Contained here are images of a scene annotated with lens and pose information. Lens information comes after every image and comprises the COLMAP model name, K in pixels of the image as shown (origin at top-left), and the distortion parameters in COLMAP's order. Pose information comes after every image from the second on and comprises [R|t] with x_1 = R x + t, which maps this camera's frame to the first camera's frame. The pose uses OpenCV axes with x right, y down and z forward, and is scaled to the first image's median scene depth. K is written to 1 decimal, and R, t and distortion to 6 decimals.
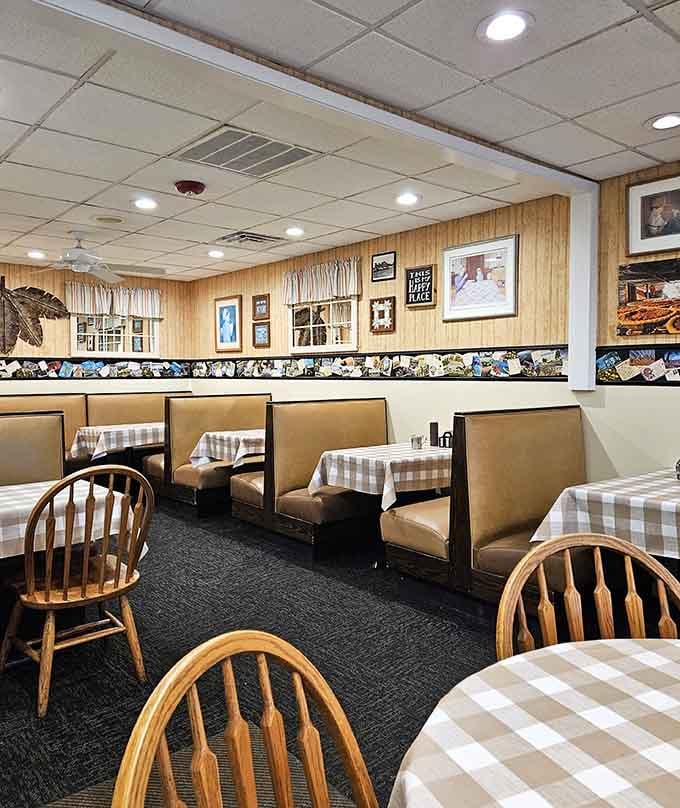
lens RADIAL K [[642.3, 0, 339.9], [0, 642.3, 403.9], [0, 0, 1]] dist [0.027365, -0.006606]
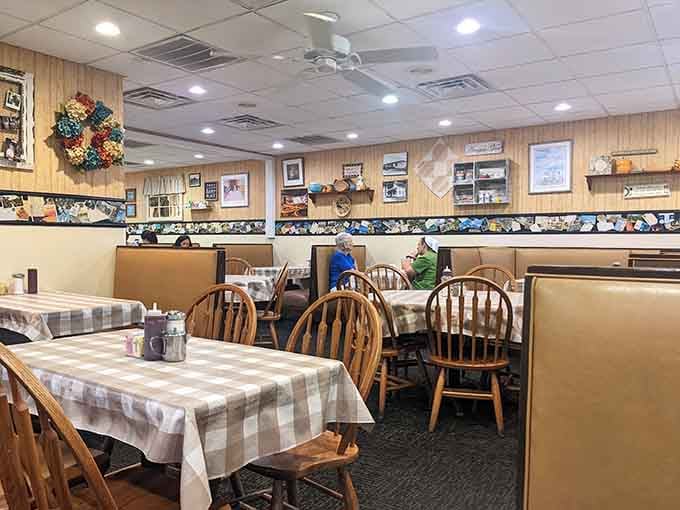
lens RADIAL K [[534.5, 0, 339.8], [0, 534.5, 257.3], [0, 0, 1]] dist [0.008384, -0.008076]
pose [[0.964800, -0.004203, 0.262951, 0.073148], [0.007064, 0.999926, -0.009938, 0.063965], [-0.262889, 0.011446, 0.964758, -0.894672]]
